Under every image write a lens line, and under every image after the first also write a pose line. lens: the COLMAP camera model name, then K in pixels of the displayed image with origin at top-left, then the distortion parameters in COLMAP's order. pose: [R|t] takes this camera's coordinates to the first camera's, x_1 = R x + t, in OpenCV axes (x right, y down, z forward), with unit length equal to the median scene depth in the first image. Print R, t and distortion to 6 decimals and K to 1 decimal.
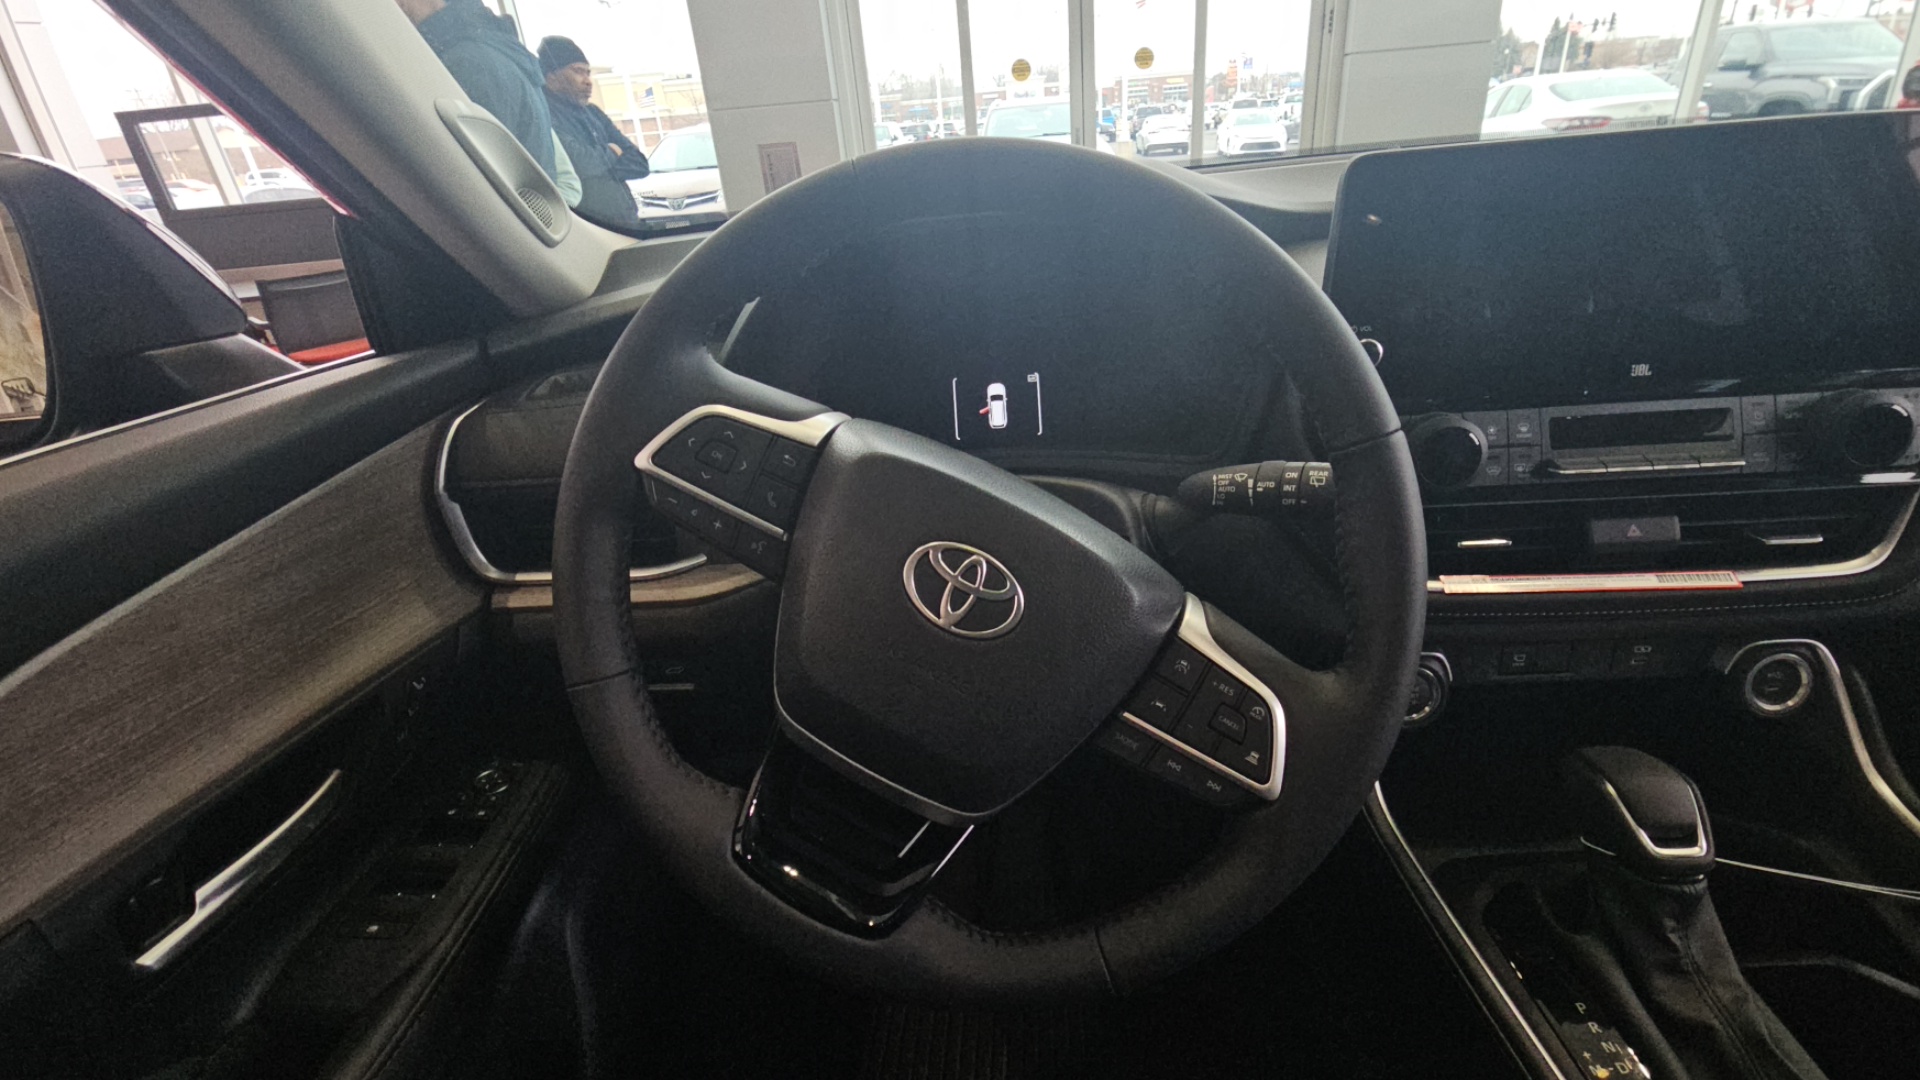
lens RADIAL K [[857.8, 0, 979.1], [0, 857.8, 550.2], [0, 0, 1]] dist [0.008418, -0.006079]
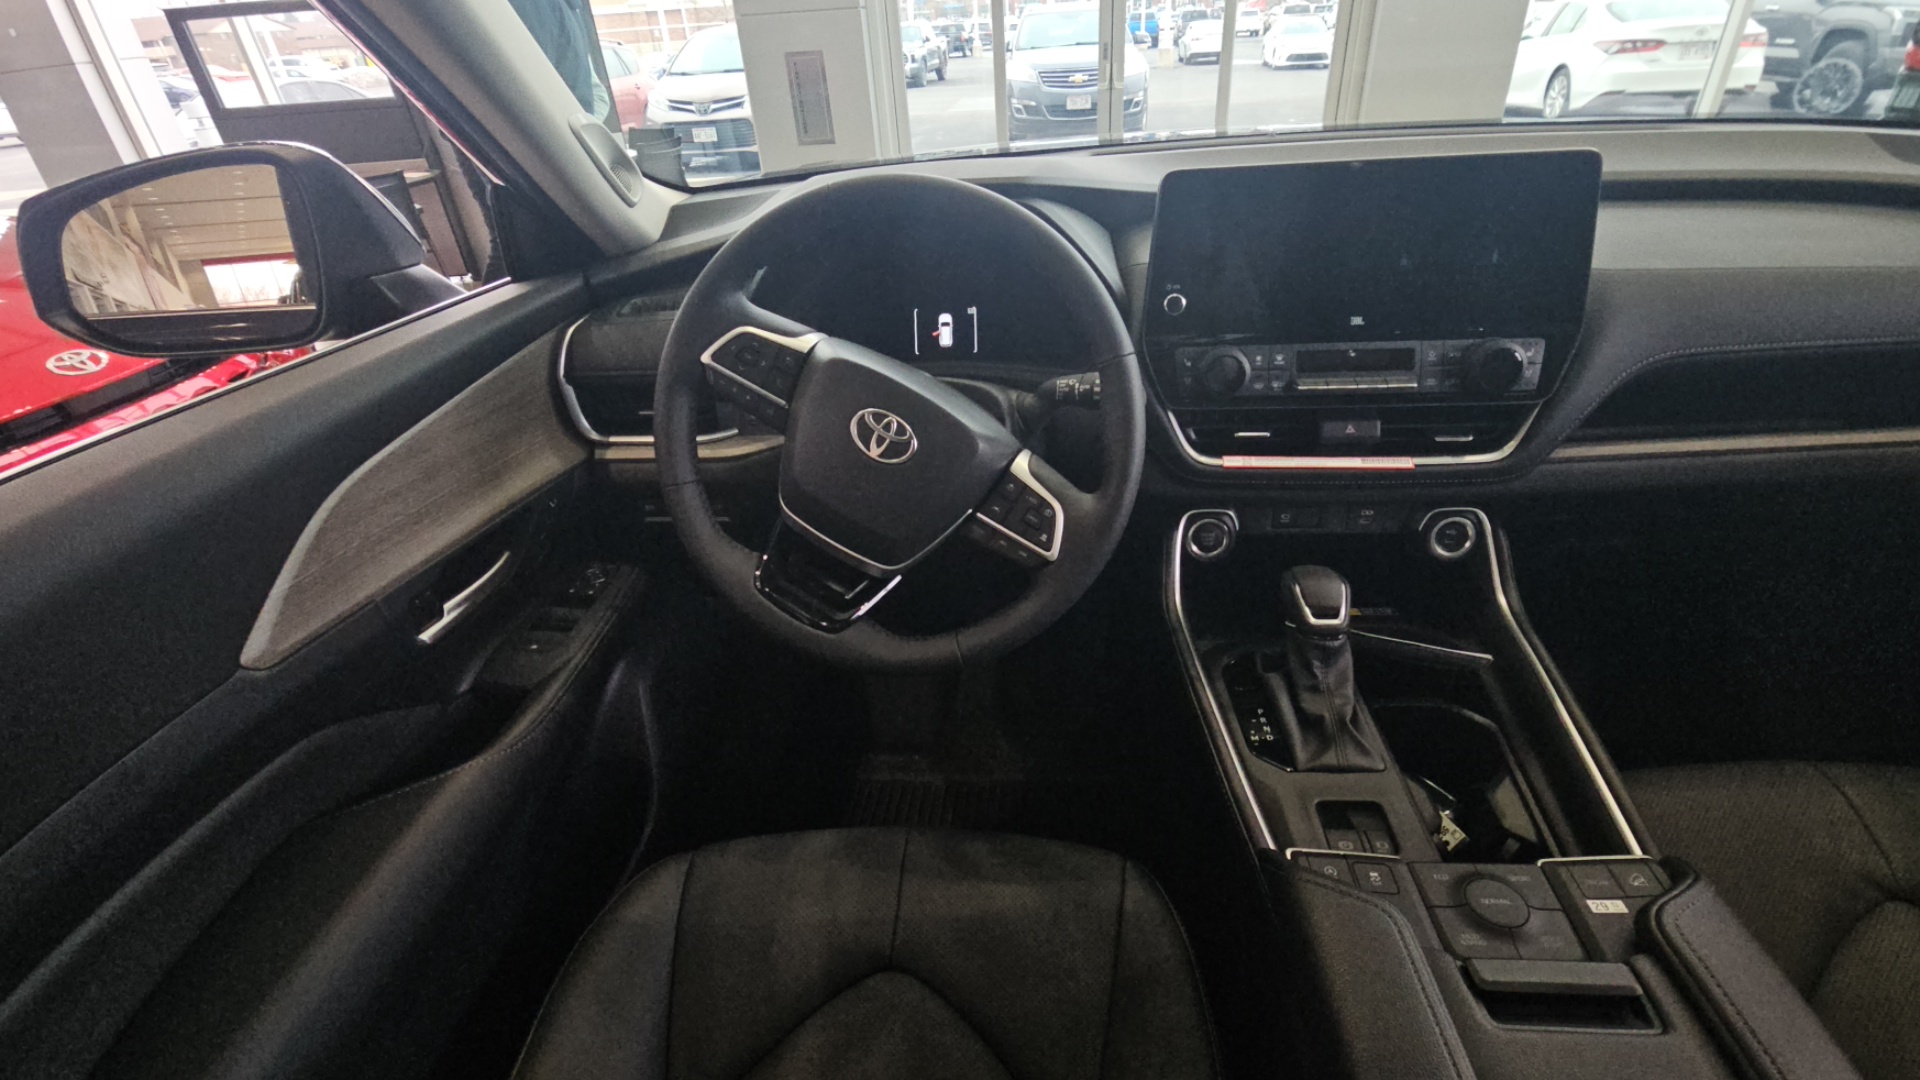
lens RADIAL K [[857.8, 0, 979.5], [0, 857.8, 549.3], [0, 0, 1]] dist [0.008418, -0.006079]
pose [[0.999088, 0.036866, -0.021524, 0.155726], [-0.034792, 0.995349, 0.089837, 0.076493], [0.024736, -0.089006, 0.995724, -0.547676]]
